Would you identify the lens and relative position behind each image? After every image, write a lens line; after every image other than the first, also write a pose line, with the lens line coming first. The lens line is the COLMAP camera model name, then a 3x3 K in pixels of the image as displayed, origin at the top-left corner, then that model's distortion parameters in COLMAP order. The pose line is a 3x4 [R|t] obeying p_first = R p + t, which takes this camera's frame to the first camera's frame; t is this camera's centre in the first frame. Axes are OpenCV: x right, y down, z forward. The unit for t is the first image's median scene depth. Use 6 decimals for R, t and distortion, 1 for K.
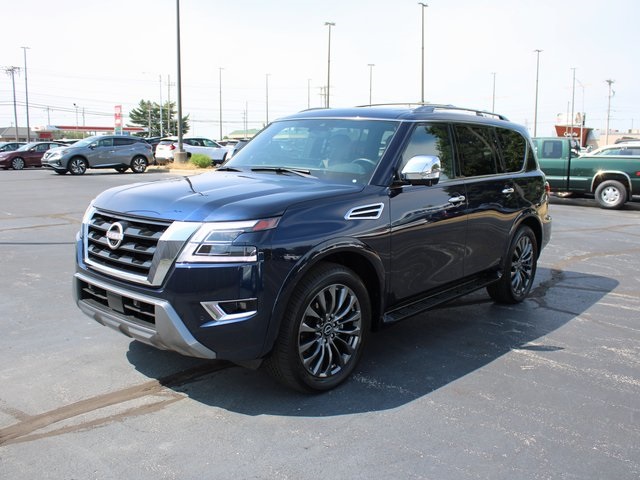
lens RADIAL K [[584.1, 0, 338.3], [0, 584.1, 263.8], [0, 0, 1]] dist [-0.134822, 0.090864]
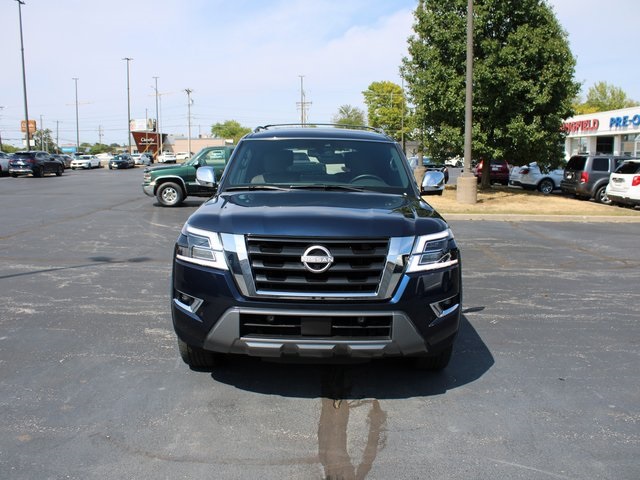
lens RADIAL K [[584.1, 0, 320.8], [0, 584.1, 240.0], [0, 0, 1]] dist [-0.134822, 0.090864]
pose [[0.757754, -0.094609, 0.645645, -1.055554], [0.125749, 0.992060, -0.002214, -0.080998], [-0.640309, 0.082867, 0.763634, 0.217923]]
